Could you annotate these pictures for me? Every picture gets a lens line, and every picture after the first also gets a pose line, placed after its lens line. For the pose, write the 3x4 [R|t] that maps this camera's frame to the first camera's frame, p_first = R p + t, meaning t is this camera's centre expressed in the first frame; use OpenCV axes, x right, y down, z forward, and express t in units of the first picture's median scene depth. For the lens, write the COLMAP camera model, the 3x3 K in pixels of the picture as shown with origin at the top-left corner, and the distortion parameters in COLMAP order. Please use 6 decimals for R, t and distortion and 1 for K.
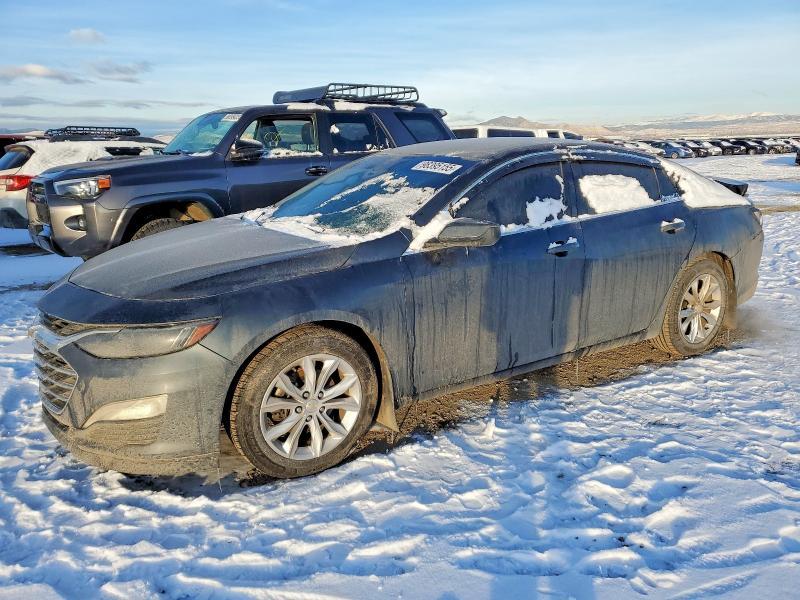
lens RADIAL K [[633.2, 0, 400.0], [0, 633.2, 300.0], [0, 0, 1]] dist [0.009267, 0.012100]
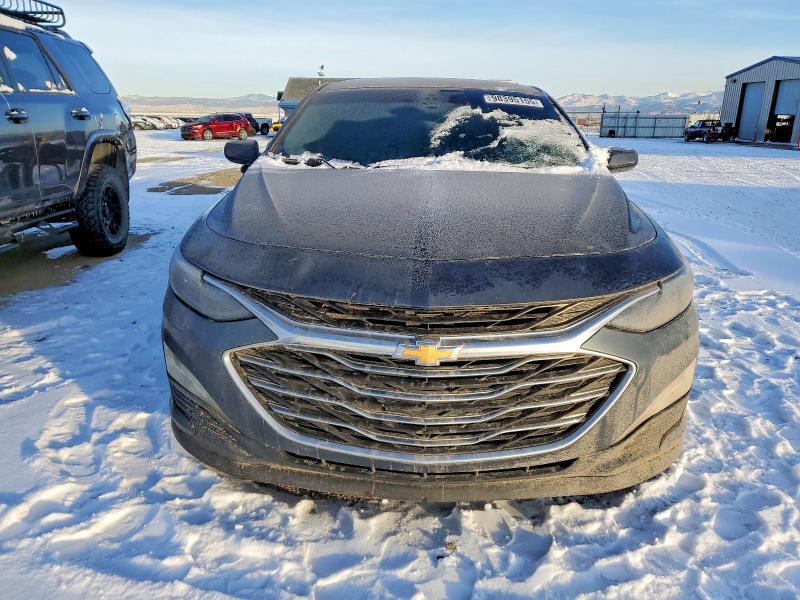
lens RADIAL K [[633.2, 0, 400.0], [0, 633.2, 300.0], [0, 0, 1]] dist [0.009267, 0.012100]
pose [[0.556589, -0.192702, 0.808130, -1.148726], [0.167214, 0.978806, 0.118234, -0.074613], [-0.813786, 0.069323, 0.577015, 0.767319]]
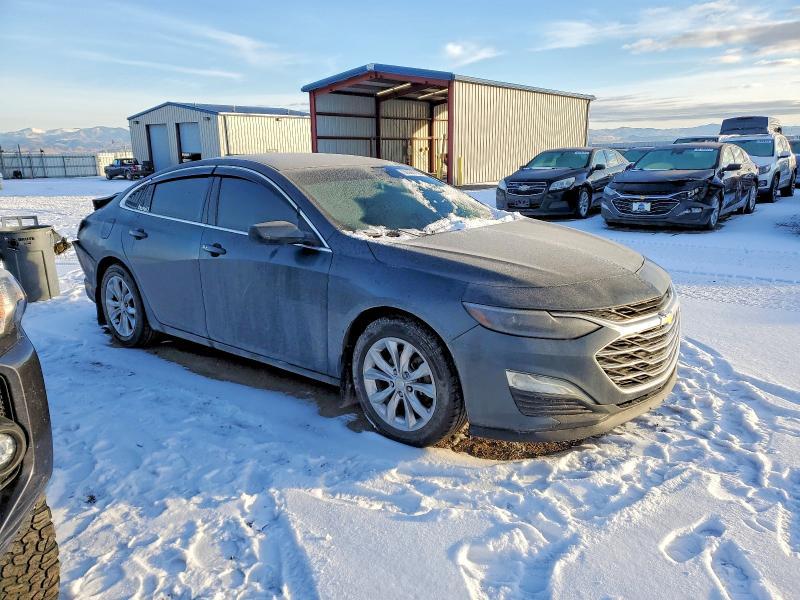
lens RADIAL K [[633.2, 0, 400.0], [0, 633.2, 300.0], [0, 0, 1]] dist [0.009267, 0.012100]
pose [[-0.310438, -0.181489, 0.933108, -1.590706], [0.247927, 0.932173, 0.263791, -0.418064], [-0.917693, 0.313233, -0.244386, 1.850299]]
